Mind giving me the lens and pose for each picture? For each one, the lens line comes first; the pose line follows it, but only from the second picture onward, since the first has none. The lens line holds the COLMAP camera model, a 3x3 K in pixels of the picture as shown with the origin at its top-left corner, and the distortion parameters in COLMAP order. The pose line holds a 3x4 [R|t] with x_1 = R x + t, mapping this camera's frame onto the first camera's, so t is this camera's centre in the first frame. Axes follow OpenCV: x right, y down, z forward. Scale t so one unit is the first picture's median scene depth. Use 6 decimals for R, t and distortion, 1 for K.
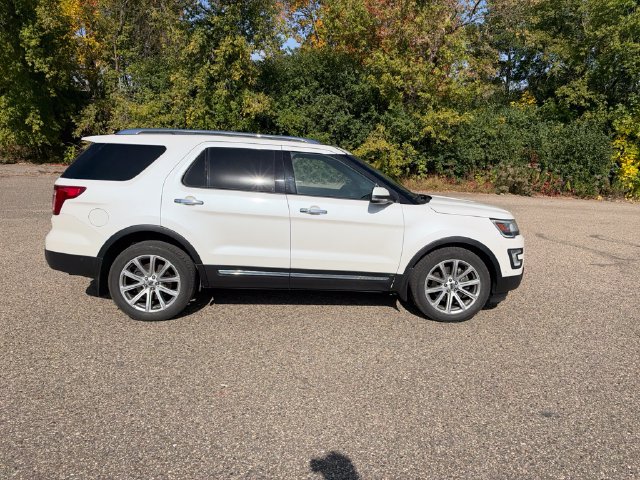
lens RADIAL K [[460.3, 0, 321.7], [0, 460.3, 237.7], [0, 0, 1]] dist [0.014912, -0.032095]
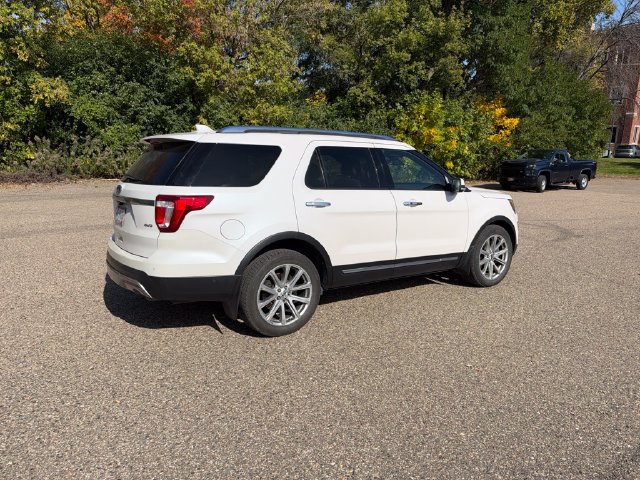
lens RADIAL K [[460.3, 0, 318.6], [0, 460.3, 242.2], [0, 0, 1]] dist [0.014912, -0.032095]
pose [[0.867154, -0.114459, 0.484709, -0.711435], [0.101805, 0.993421, 0.052454, -0.045290], [-0.487523, 0.003860, 0.873101, 0.150297]]
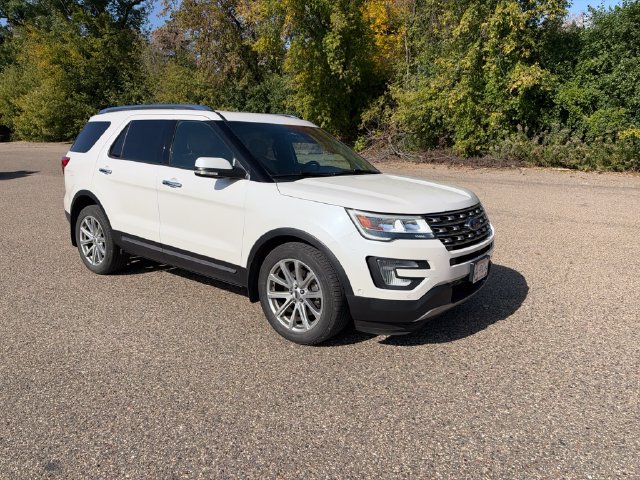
lens RADIAL K [[460.3, 0, 321.5], [0, 460.3, 240.1], [0, 0, 1]] dist [0.014912, -0.032095]
pose [[0.753134, 0.118558, -0.647097, 0.781217], [-0.101656, 0.992786, 0.063579, -0.033355], [0.649966, 0.017898, 0.759752, 0.463780]]
